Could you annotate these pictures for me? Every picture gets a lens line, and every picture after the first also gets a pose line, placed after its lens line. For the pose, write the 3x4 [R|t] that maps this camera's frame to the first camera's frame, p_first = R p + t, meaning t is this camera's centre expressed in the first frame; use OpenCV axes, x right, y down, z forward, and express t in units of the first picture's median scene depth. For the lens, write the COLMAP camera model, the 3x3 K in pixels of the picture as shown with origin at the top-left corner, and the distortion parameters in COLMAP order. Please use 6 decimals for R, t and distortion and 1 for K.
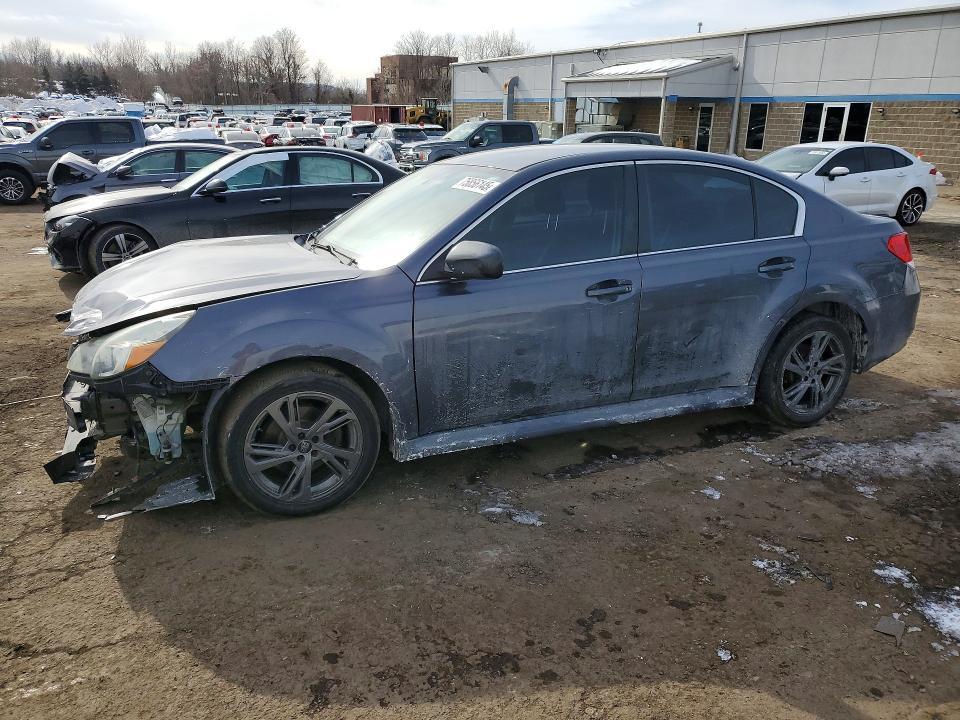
lens RADIAL K [[739.3, 0, 465.4], [0, 739.3, 354.9], [0, 0, 1]] dist [0.022932, -0.006156]
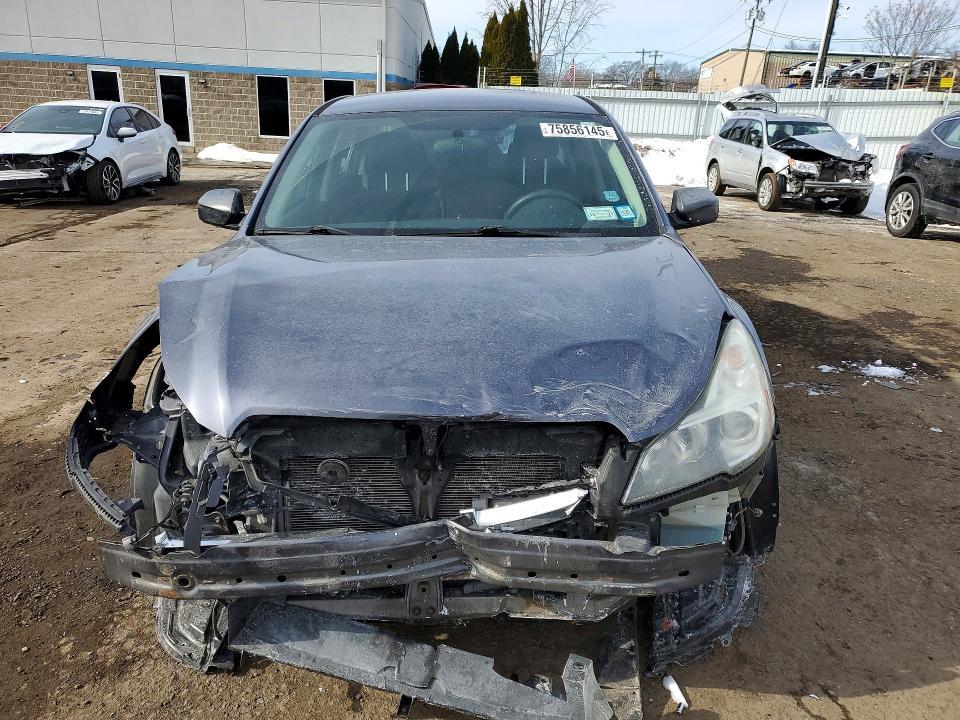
lens RADIAL K [[739.3, 0, 480.1], [0, 739.3, 360.9], [0, 0, 1]] dist [0.022932, -0.006156]
pose [[0.396220, -0.289380, 0.871360, -0.819938], [0.244425, 0.948031, 0.203700, -0.170716], [-0.885023, 0.132272, 0.446360, 0.694563]]
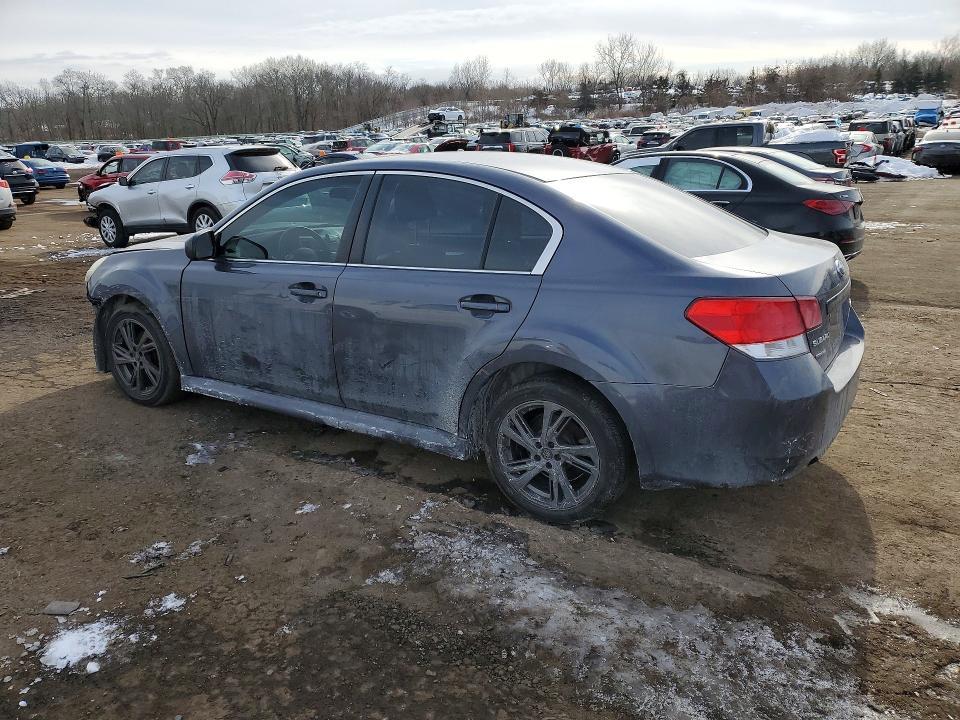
lens RADIAL K [[739.3, 0, 474.8], [0, 739.3, 363.1], [0, 0, 1]] dist [0.022932, -0.006156]
pose [[0.573948, 0.225809, -0.787143, 1.096860], [-0.218549, 0.968603, 0.118509, -0.154391], [0.789189, 0.104011, 0.605278, 0.510680]]
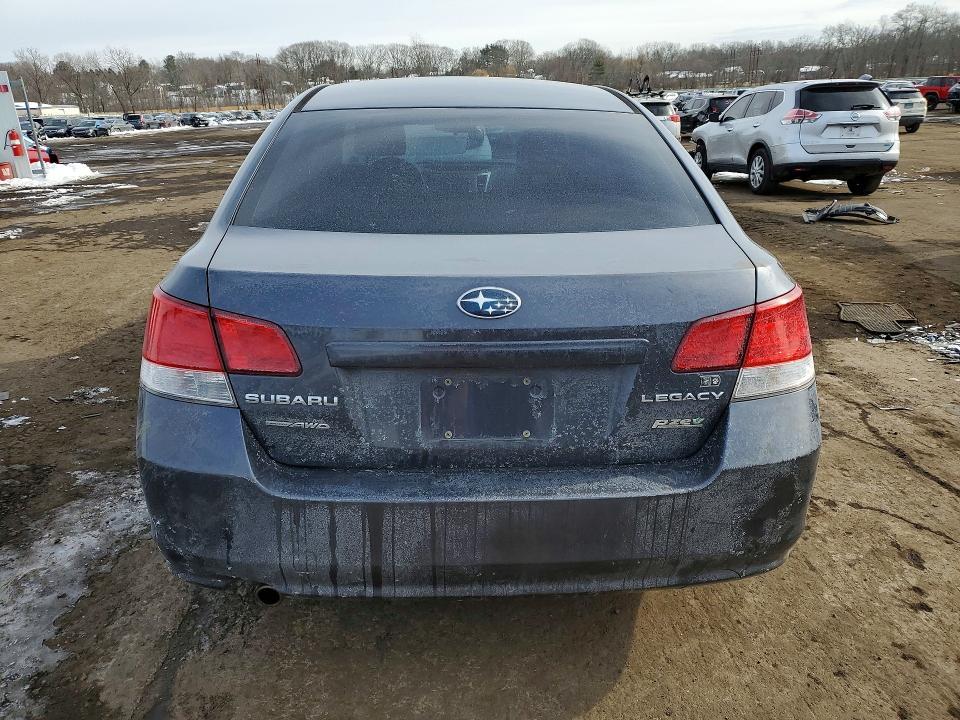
lens RADIAL K [[739.3, 0, 479.2], [0, 739.3, 357.4], [0, 0, 1]] dist [0.022932, -0.006156]
pose [[-0.340935, 0.320102, -0.883911, 1.033337], [-0.255929, 0.873126, 0.414911, -0.400441], [0.904579, 0.367676, -0.215756, 1.445136]]
